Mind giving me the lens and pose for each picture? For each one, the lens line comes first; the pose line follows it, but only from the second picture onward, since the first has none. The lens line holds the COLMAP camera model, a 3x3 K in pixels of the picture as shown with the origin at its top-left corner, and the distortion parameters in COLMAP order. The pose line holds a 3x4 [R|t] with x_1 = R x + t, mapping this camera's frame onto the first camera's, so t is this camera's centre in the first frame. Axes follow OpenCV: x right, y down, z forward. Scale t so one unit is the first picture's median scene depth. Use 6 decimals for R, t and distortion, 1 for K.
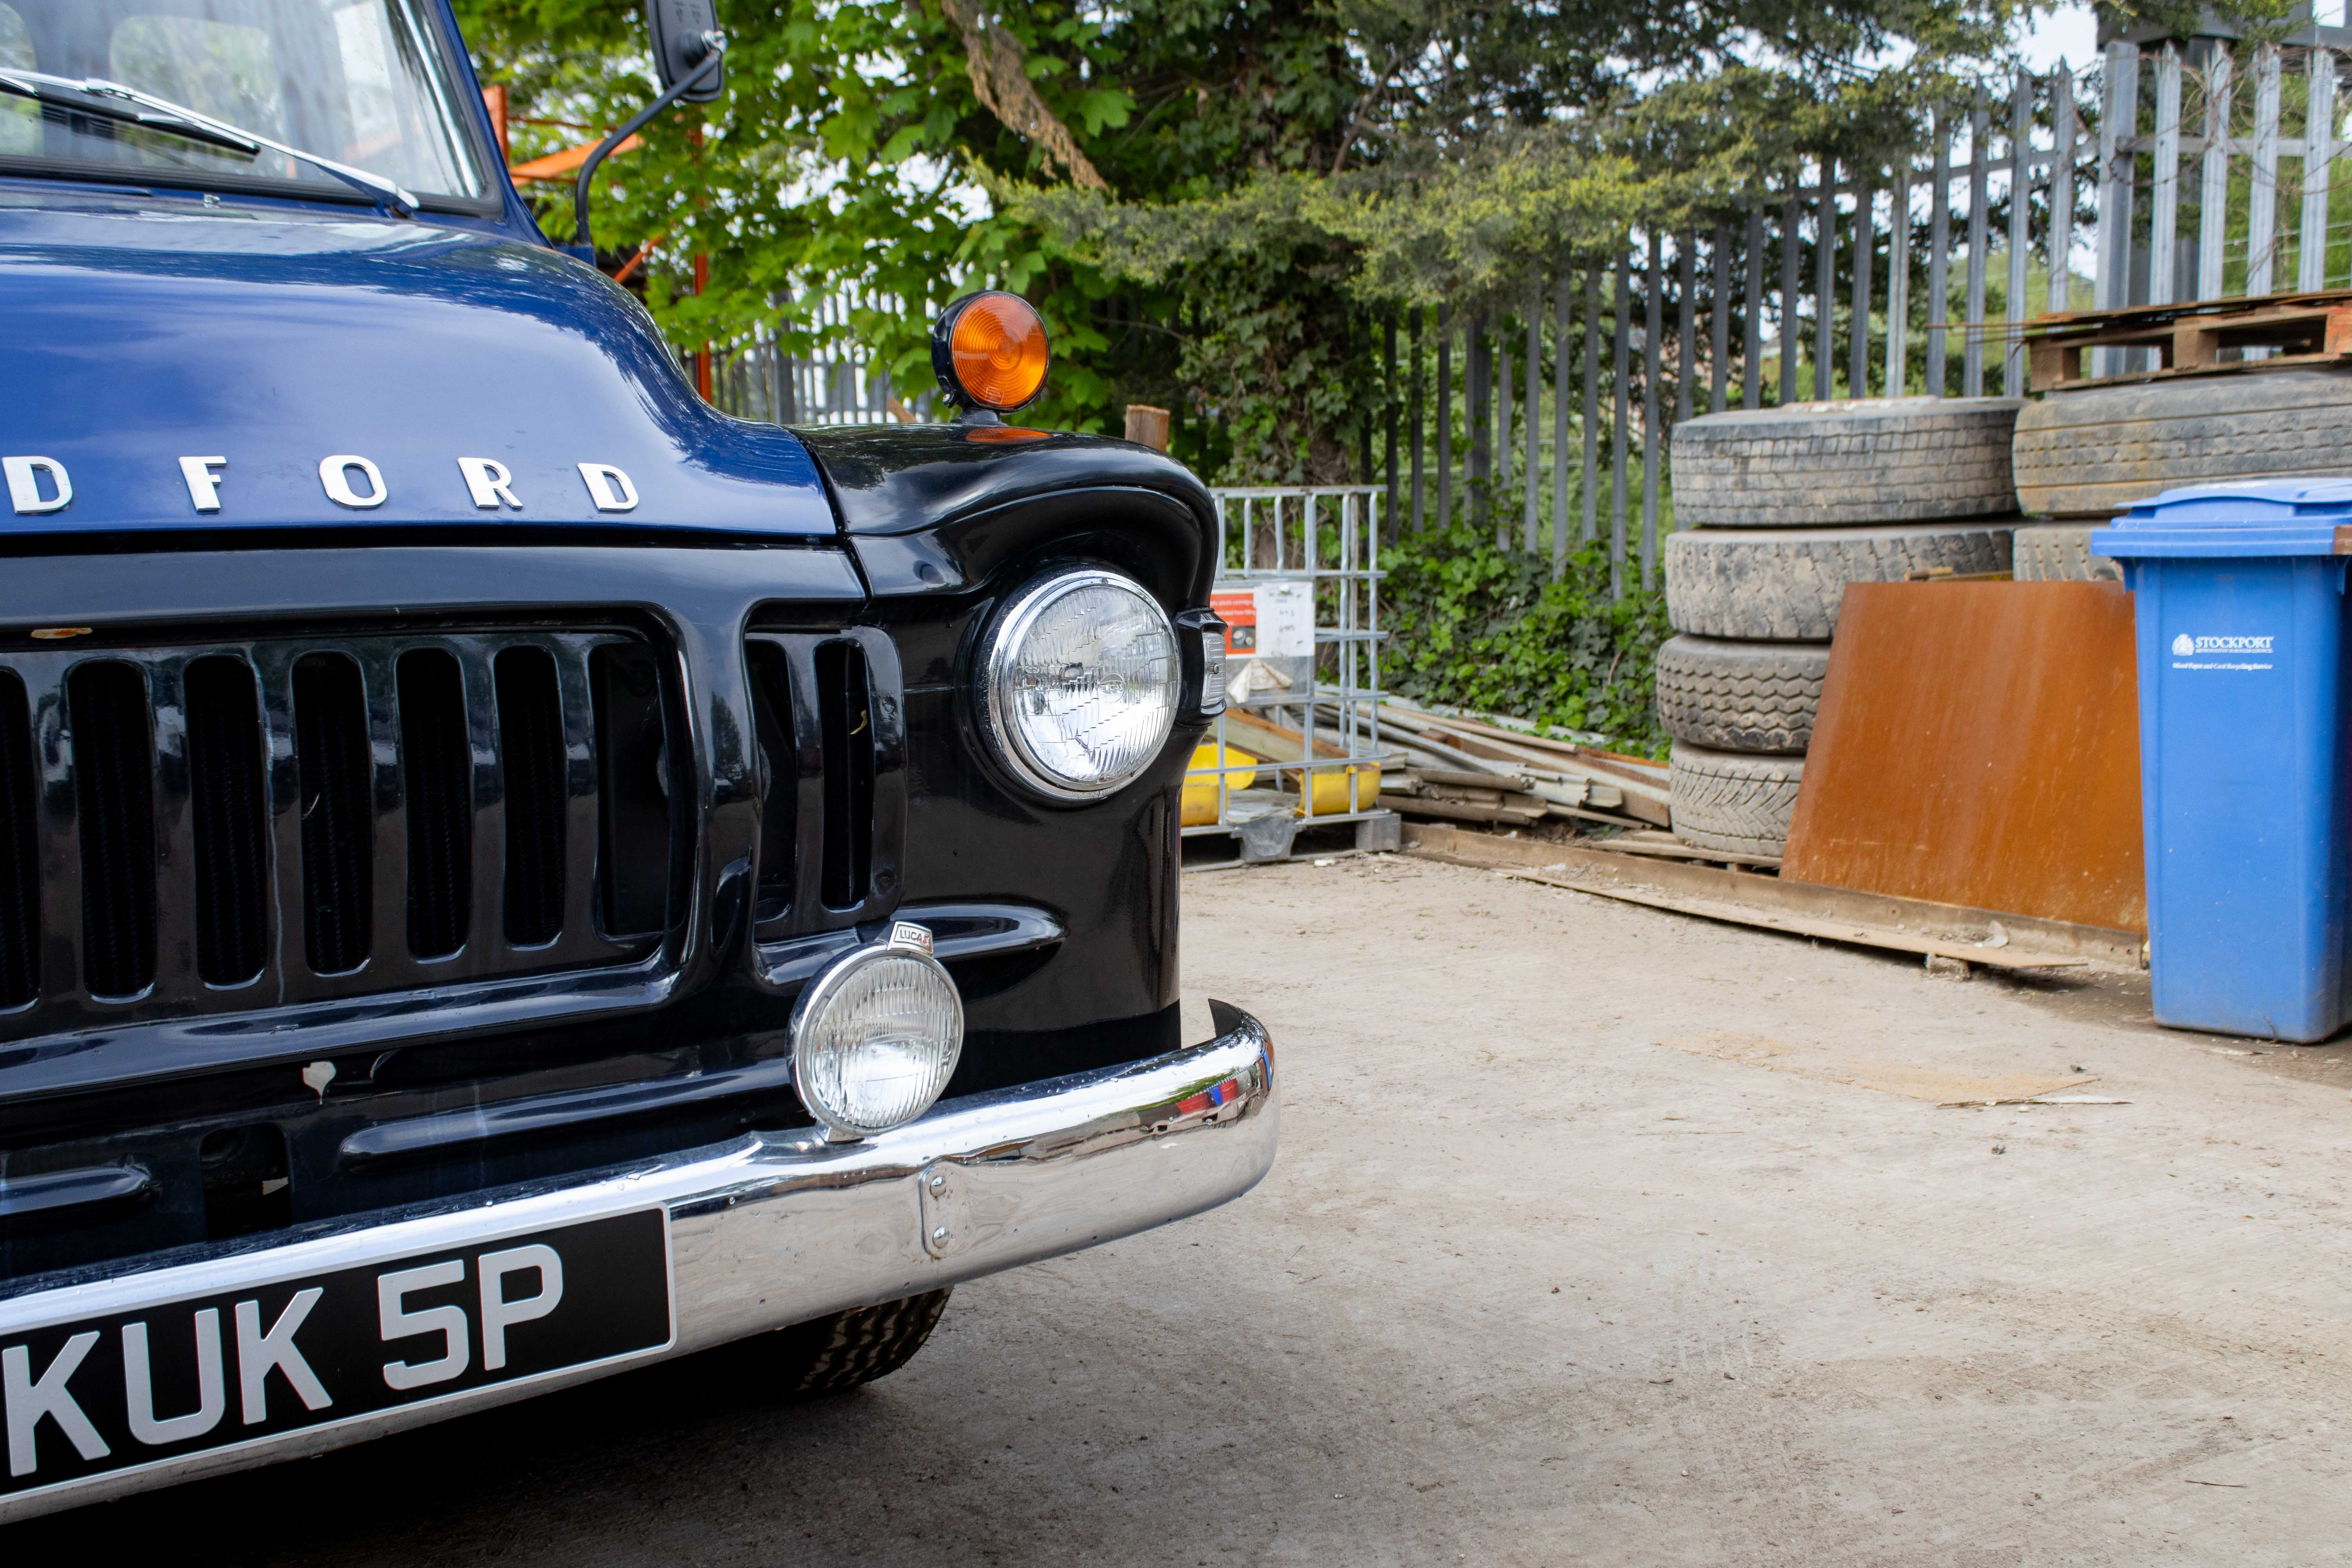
lens RADIAL K [[2505.4, 0, 1176.0], [0, 2505.4, 784.0], [0, 0, 1]] dist [0.078815, -0.138212]
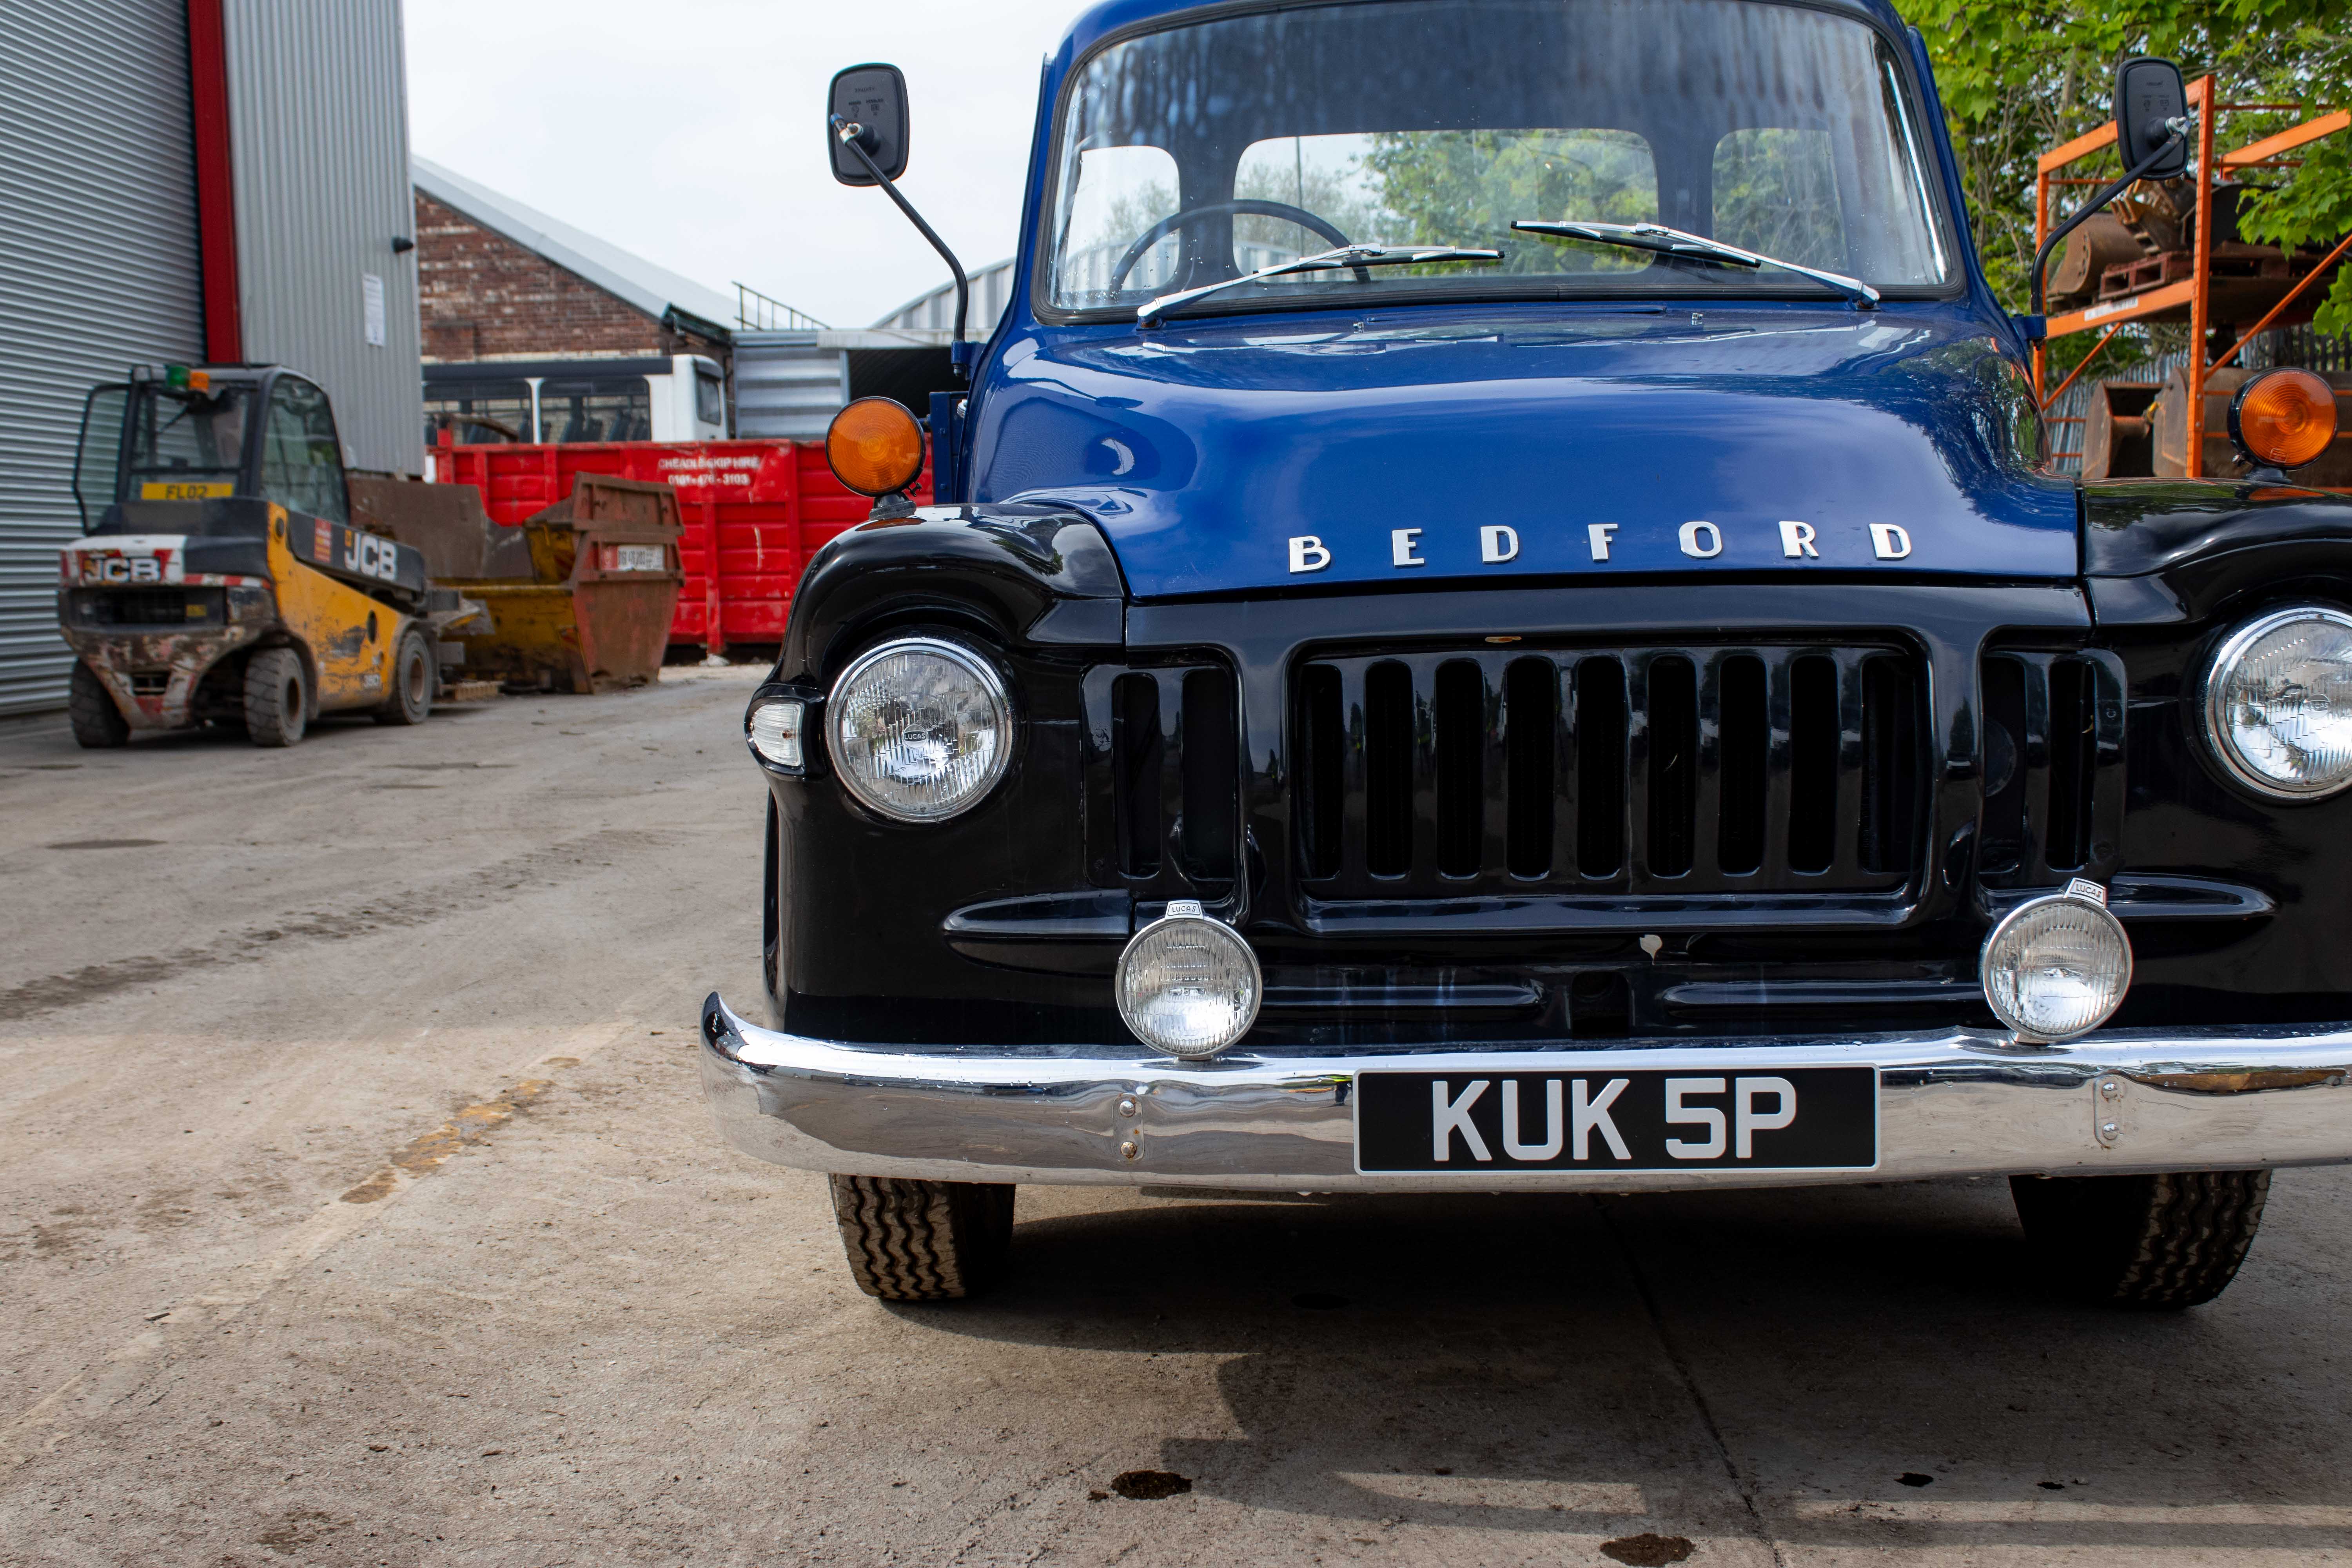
lens RADIAL K [[2608.2, 0, 1175.7], [0, 2608.2, 798.2], [0, 0, 1]] dist [0.022251, -0.055537]
pose [[0.794998, 0.067157, -0.602883, 0.240355], [-0.063140, 0.997616, 0.027868, 0.003986], [0.603317, 0.015911, 0.797343, -0.259666]]
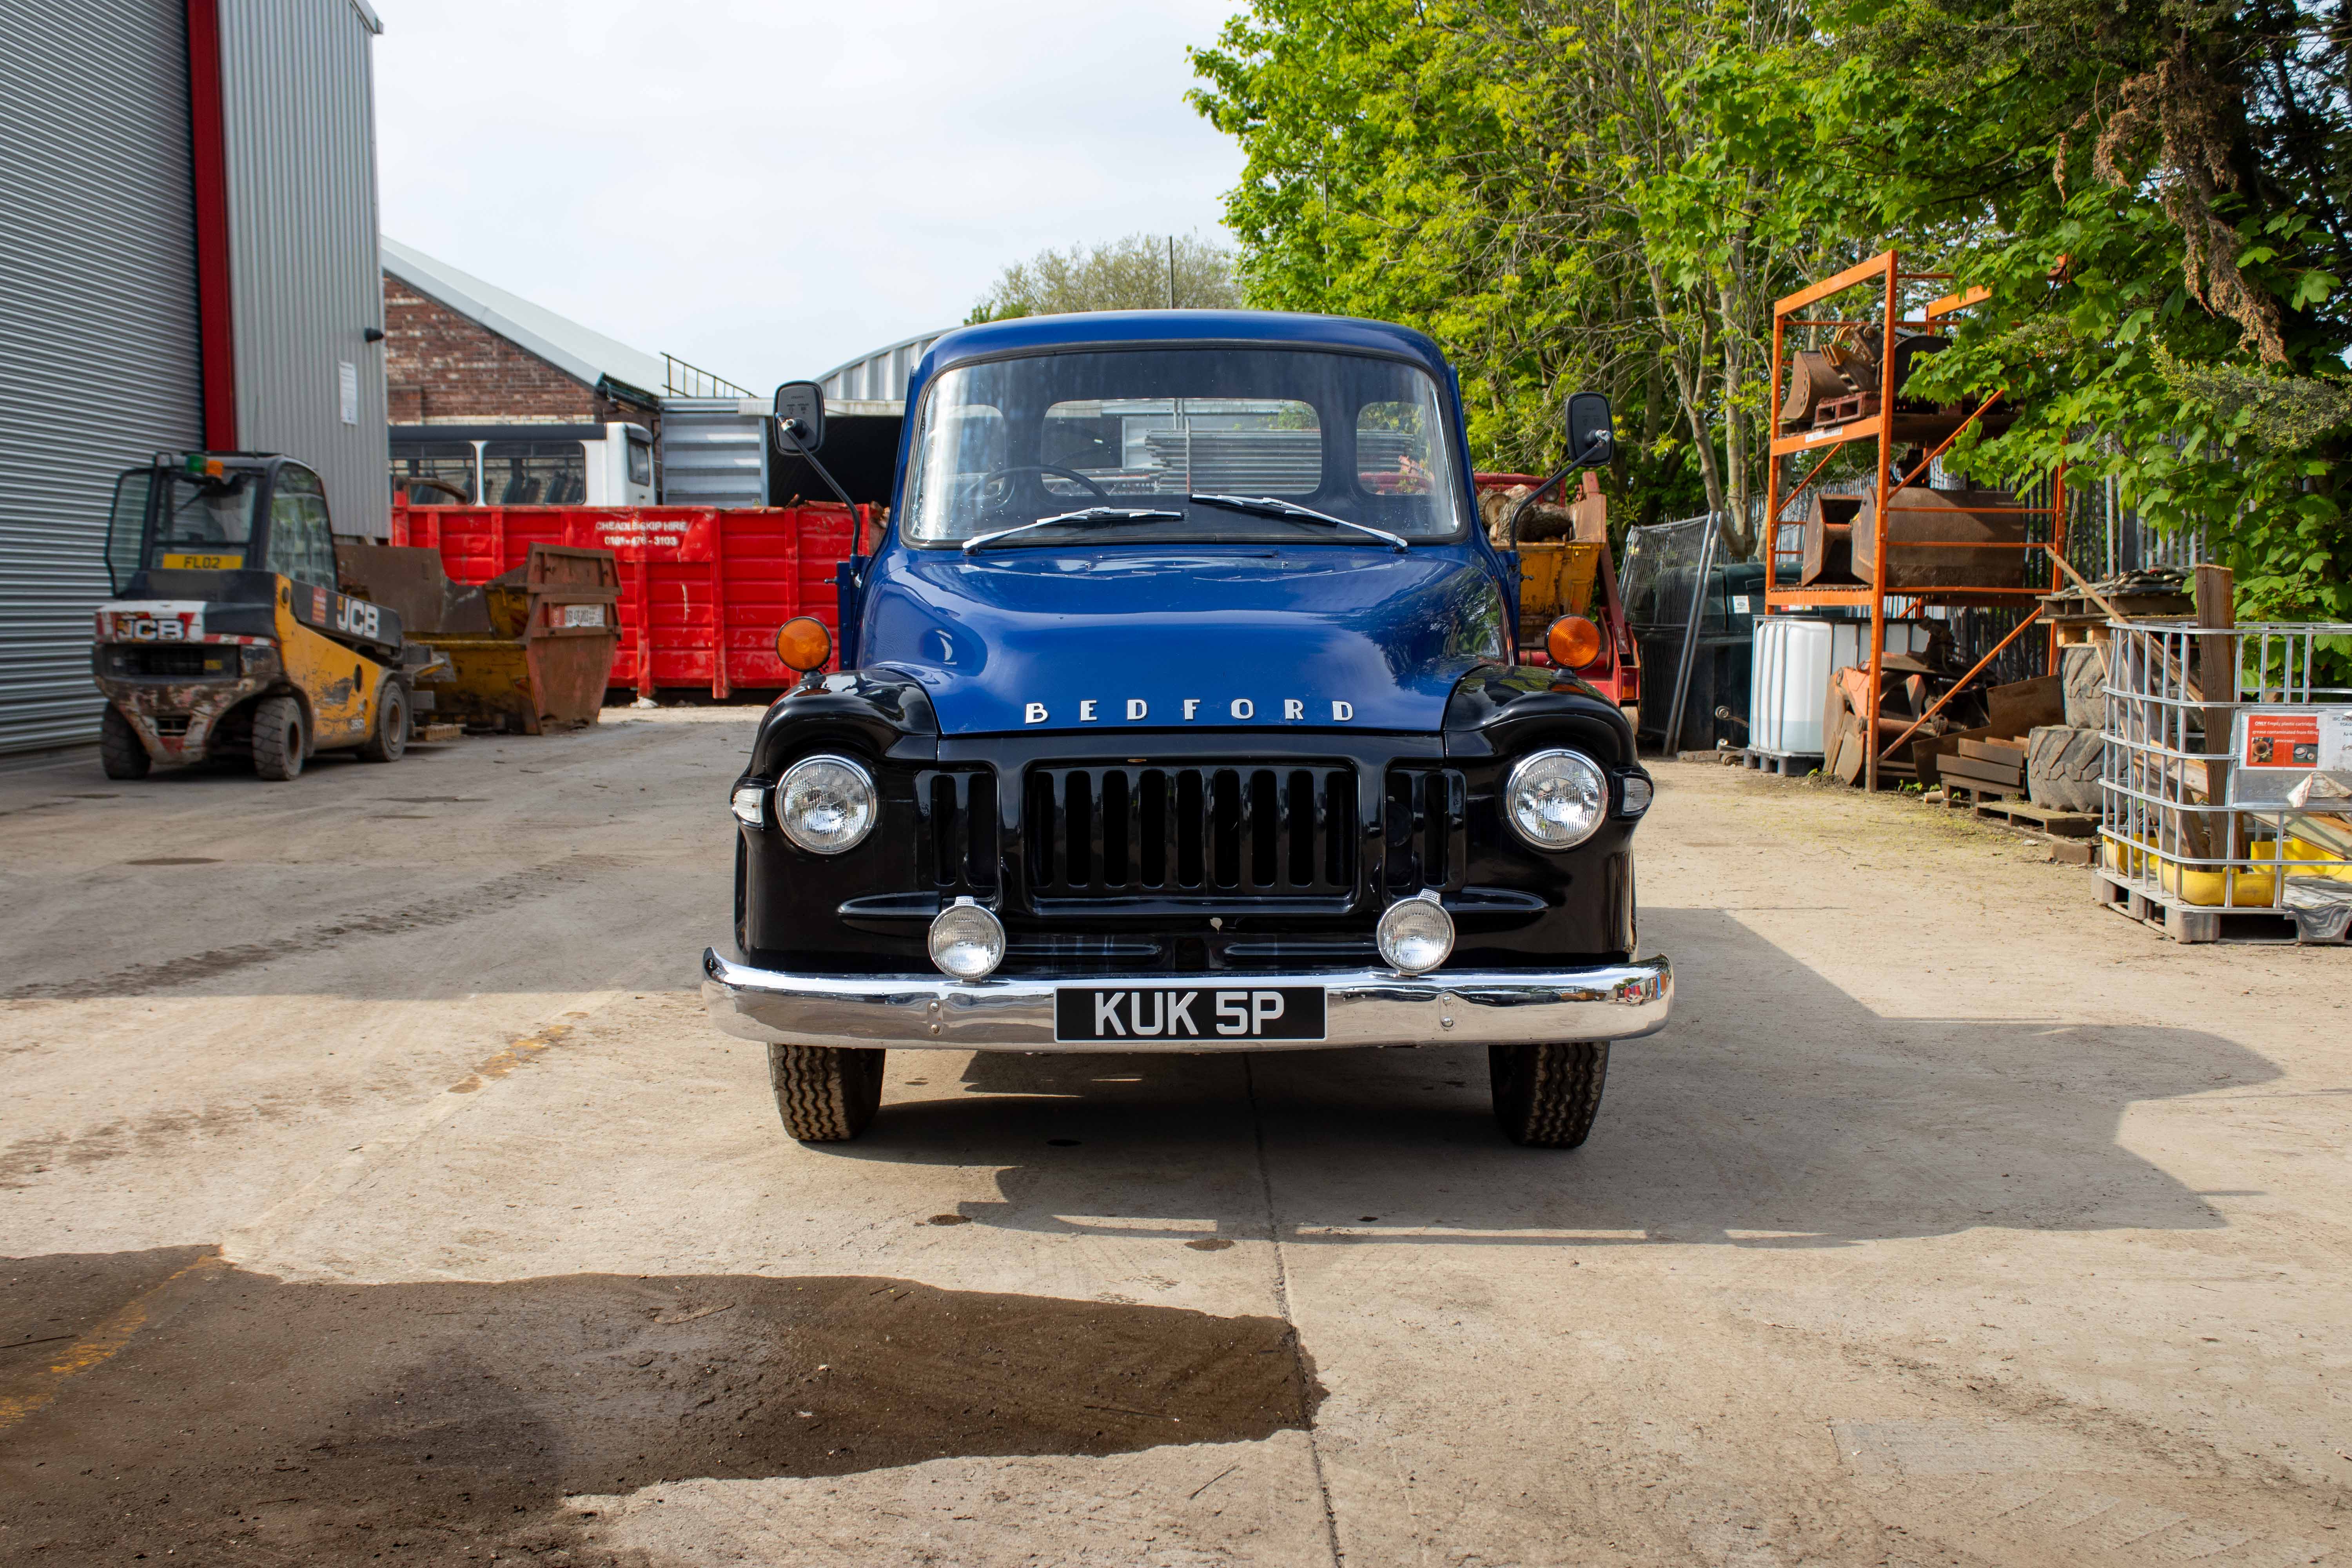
lens RADIAL K [[2461.4, 0, 1162.3], [0, 2461.4, 804.5], [0, 0, 1]] dist [0.097079, -0.223418]
pose [[0.815876, 0.070303, -0.573938, 0.788103], [-0.074951, 0.997065, 0.015587, -0.035070], [0.573349, 0.030301, 0.818751, -0.852165]]
